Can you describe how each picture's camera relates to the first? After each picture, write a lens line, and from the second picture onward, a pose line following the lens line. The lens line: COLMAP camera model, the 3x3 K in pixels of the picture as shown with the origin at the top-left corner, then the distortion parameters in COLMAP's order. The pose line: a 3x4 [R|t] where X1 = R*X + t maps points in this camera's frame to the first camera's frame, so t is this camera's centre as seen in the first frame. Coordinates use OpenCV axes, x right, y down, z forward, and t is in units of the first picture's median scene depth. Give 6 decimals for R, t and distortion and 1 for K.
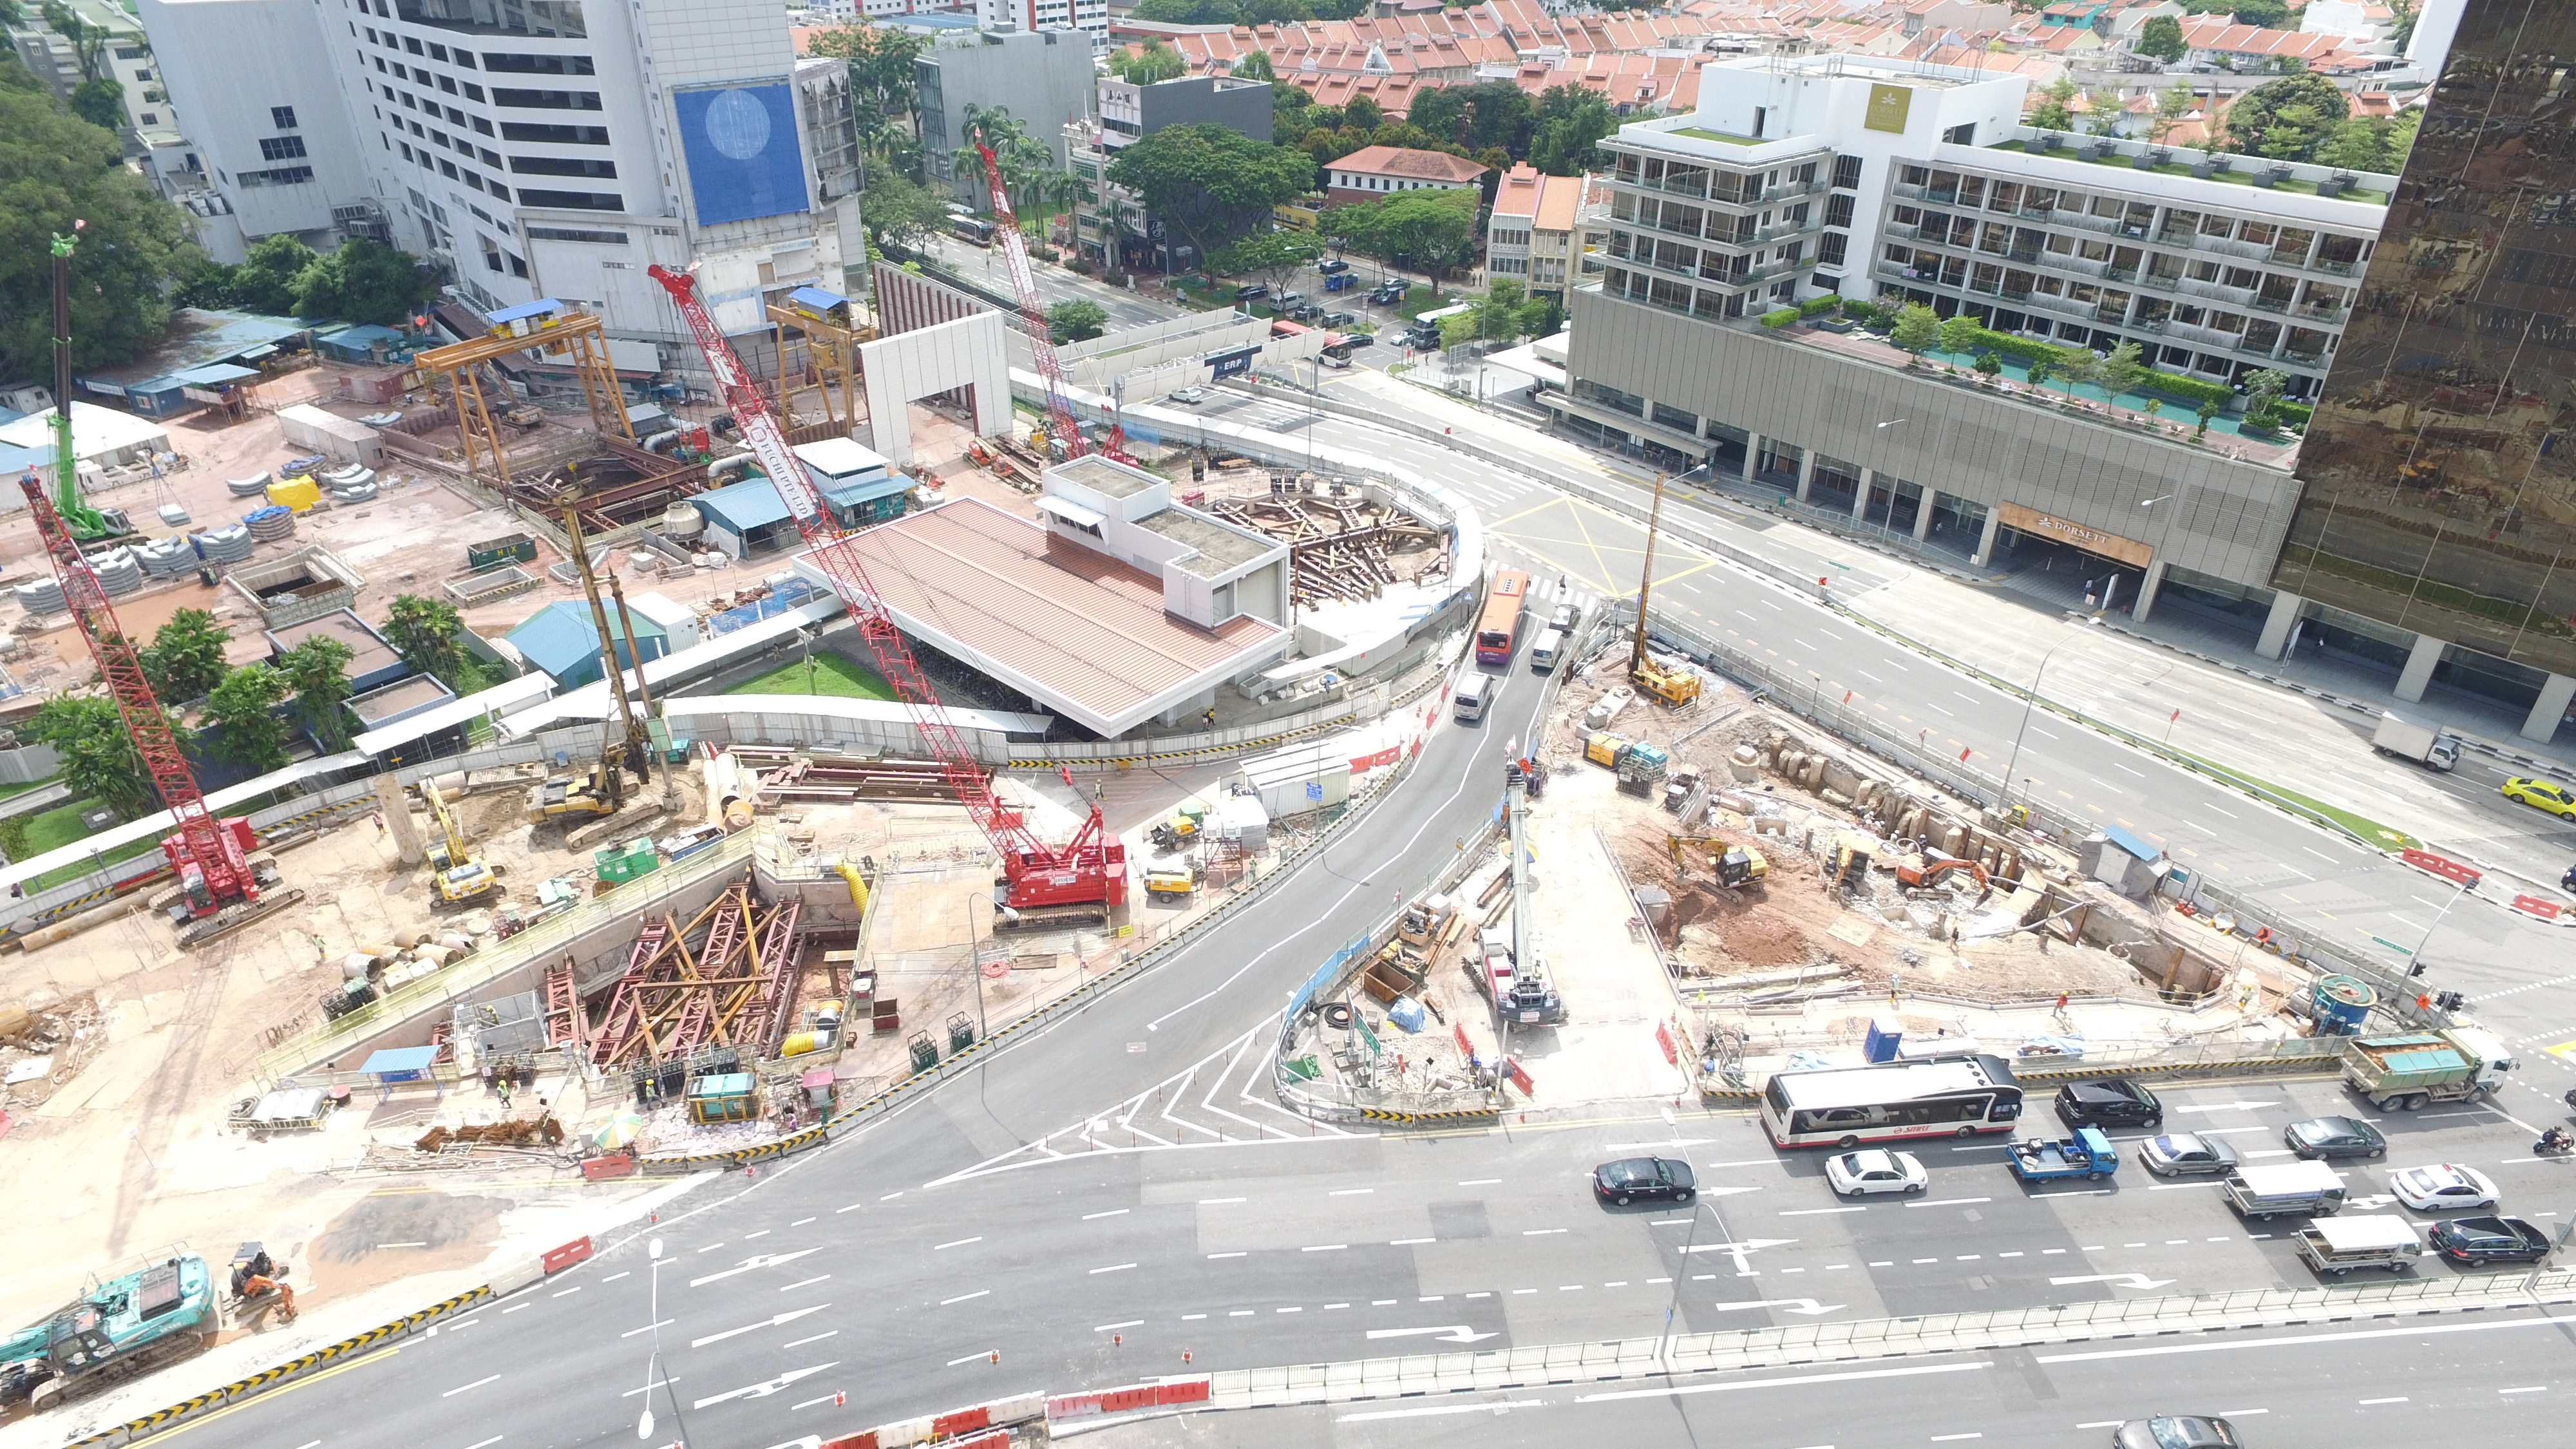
lens RADIAL K [[1503.9, 0, 1281.9], [0, 1503.9, 714.4], [0, 0, 1]] dist [-0.012745, 0.016493]
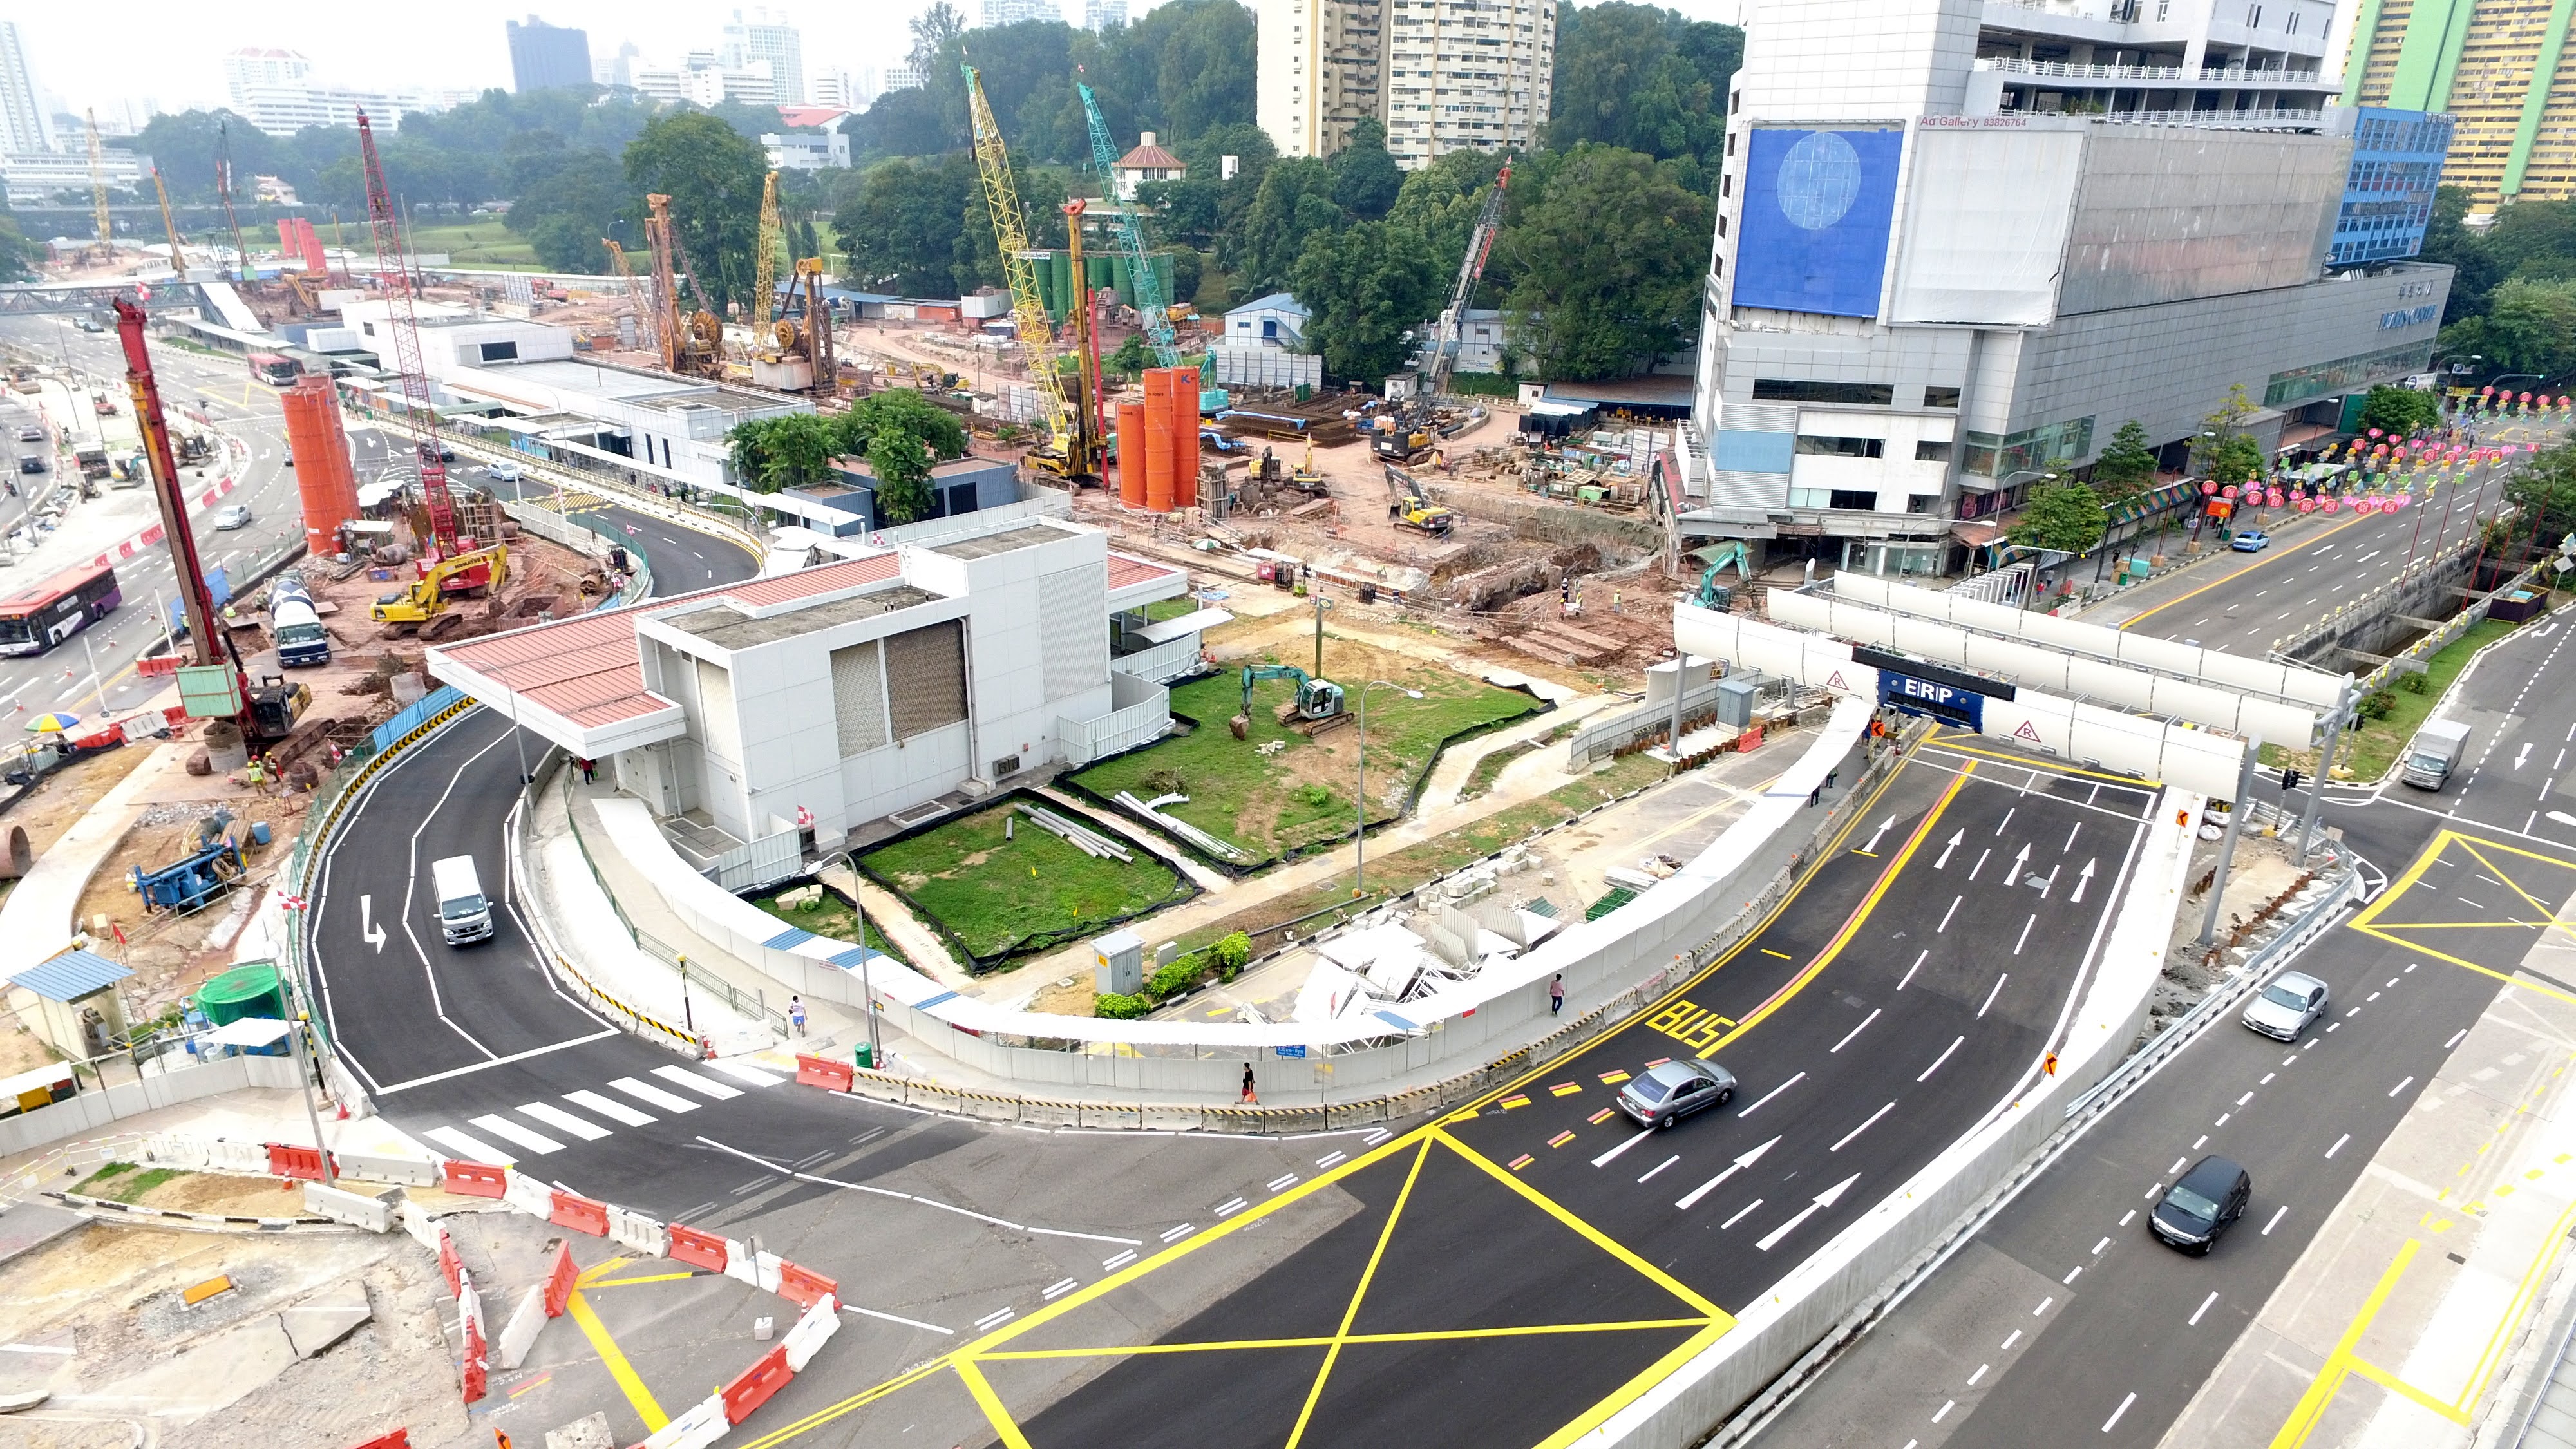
lens RADIAL K [[1503.9, 0, 1281.9], [0, 1503.9, 714.4], [0, 0, 1]] dist [-0.012745, 0.016493]
pose [[0.023078, 0.347660, -0.937337, 0.404014], [-0.521476, 0.804117, 0.285409, -0.266182], [0.852954, 0.482212, 0.199854, 0.781109]]
